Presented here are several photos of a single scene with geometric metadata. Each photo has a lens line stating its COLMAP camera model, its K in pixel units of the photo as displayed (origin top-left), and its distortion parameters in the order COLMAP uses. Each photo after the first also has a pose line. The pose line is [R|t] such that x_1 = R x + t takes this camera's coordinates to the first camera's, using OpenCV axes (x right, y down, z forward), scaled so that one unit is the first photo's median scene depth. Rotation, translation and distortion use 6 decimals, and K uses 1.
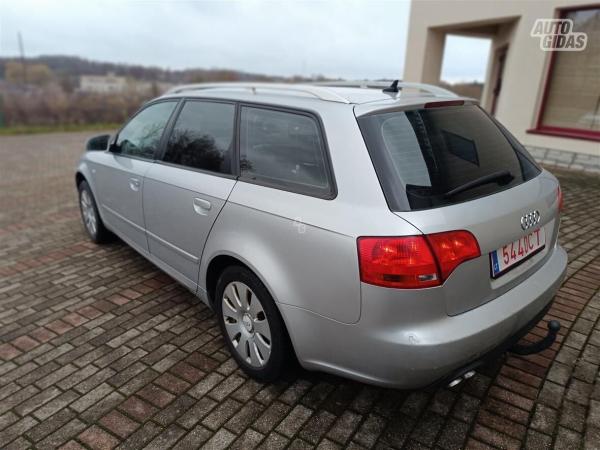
lens RADIAL K [[398.9, 0, 299.2], [0, 398.9, 232.6], [0, 0, 1]] dist [0.032802, -0.032145]
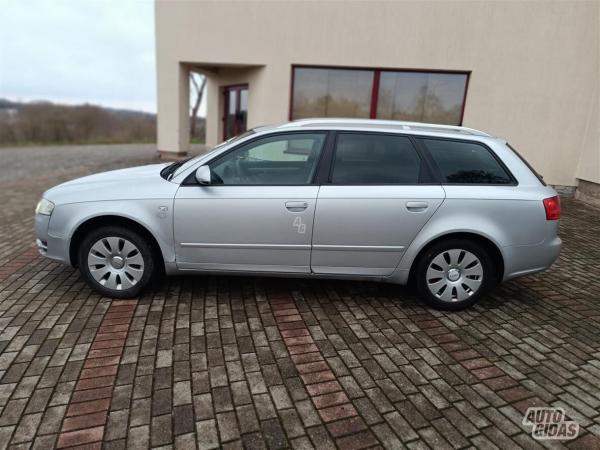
lens RADIAL K [[398.9, 0, 299.2], [0, 398.9, 232.6], [0, 0, 1]] dist [0.032802, -0.032145]
pose [[0.663517, -0.169258, 0.728764, -1.413325], [0.209480, 0.977142, 0.036220, -0.102648], [-0.718237, 0.128629, 0.683806, 0.297768]]
